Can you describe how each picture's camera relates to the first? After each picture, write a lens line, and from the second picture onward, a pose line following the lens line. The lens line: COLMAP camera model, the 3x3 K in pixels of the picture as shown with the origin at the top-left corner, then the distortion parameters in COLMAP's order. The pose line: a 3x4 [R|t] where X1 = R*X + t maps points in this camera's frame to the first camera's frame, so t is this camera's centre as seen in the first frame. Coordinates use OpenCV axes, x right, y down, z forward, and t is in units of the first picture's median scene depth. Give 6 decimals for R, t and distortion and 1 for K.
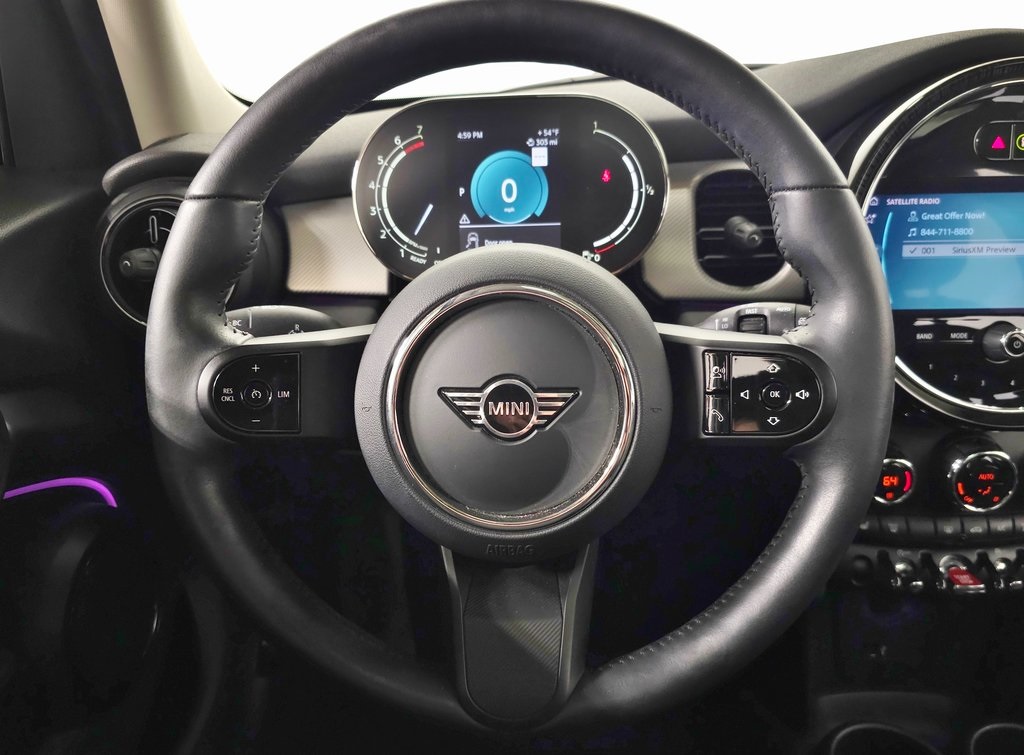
lens RADIAL K [[746.8, 0, 508.4], [0, 746.8, 387.7], [0, 0, 1]] dist [0.008980, -0.026416]
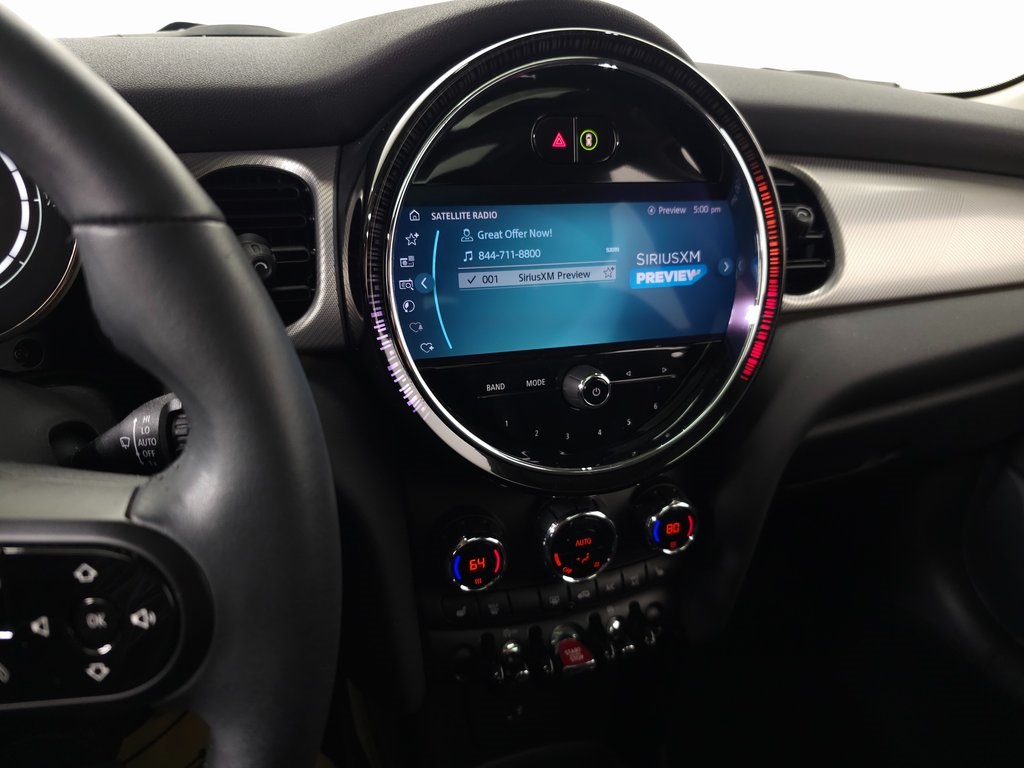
lens RADIAL K [[688.4, 0, 514.7], [0, 688.4, 385.2], [0, 0, 1]] dist [0.024333, -0.034133]
pose [[0.935346, -0.087436, 0.342758, 0.335367], [0.073693, 0.995875, 0.052945, -0.110997], [-0.345974, -0.024263, 0.937930, 0.317895]]
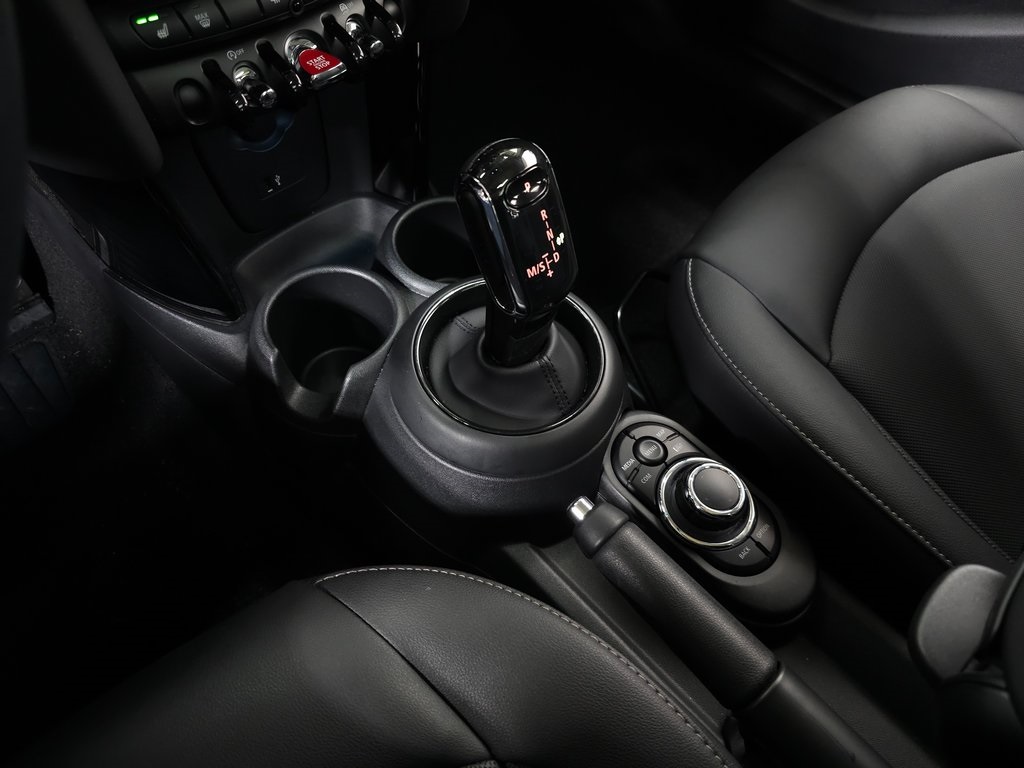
lens RADIAL K [[688.4, 0, 503.2], [0, 688.4, 379.1], [0, 0, 1]] dist [0.024333, -0.034133]
pose [[0.689795, -0.565365, 0.452267, 0.275752], [0.181467, 0.739743, 0.647958, 0.085010], [-0.700895, -0.364887, 0.612866, 0.371163]]
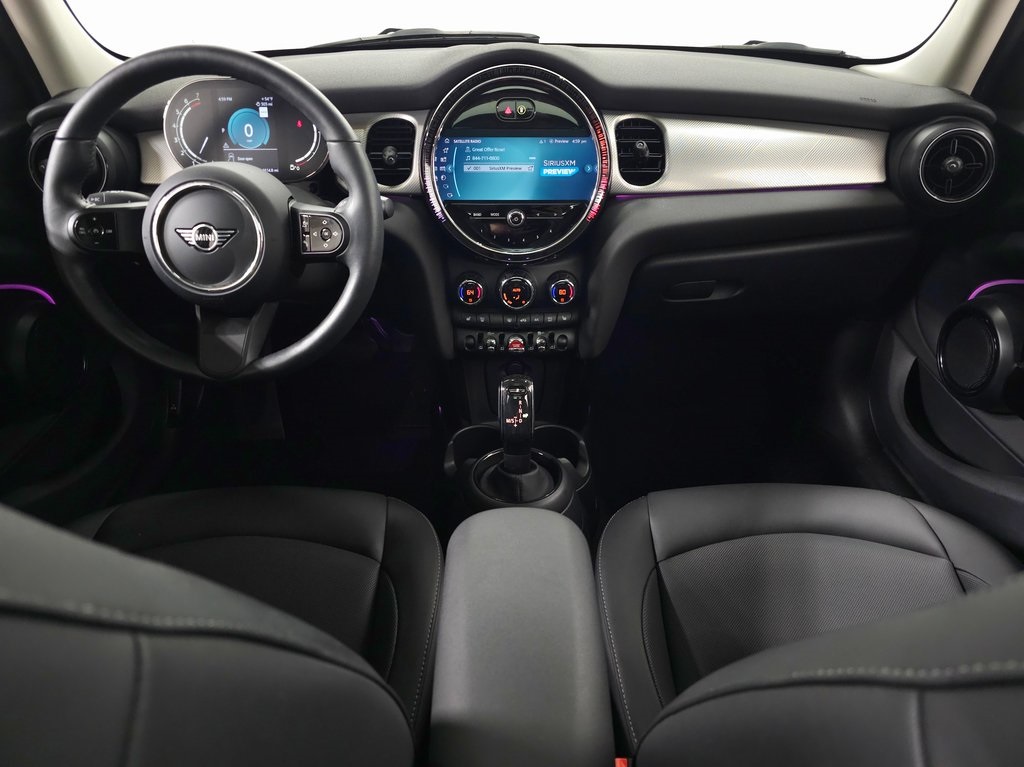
lens RADIAL K [[688.4, 0, 529.8], [0, 688.4, 393.3], [0, 0, 1]] dist [0.024333, -0.034133]
pose [[0.998354, 0.001710, 0.057331, 0.606500], [-0.010847, 0.987148, 0.159439, 0.104305], [-0.056321, -0.159798, 0.985542, -0.858767]]
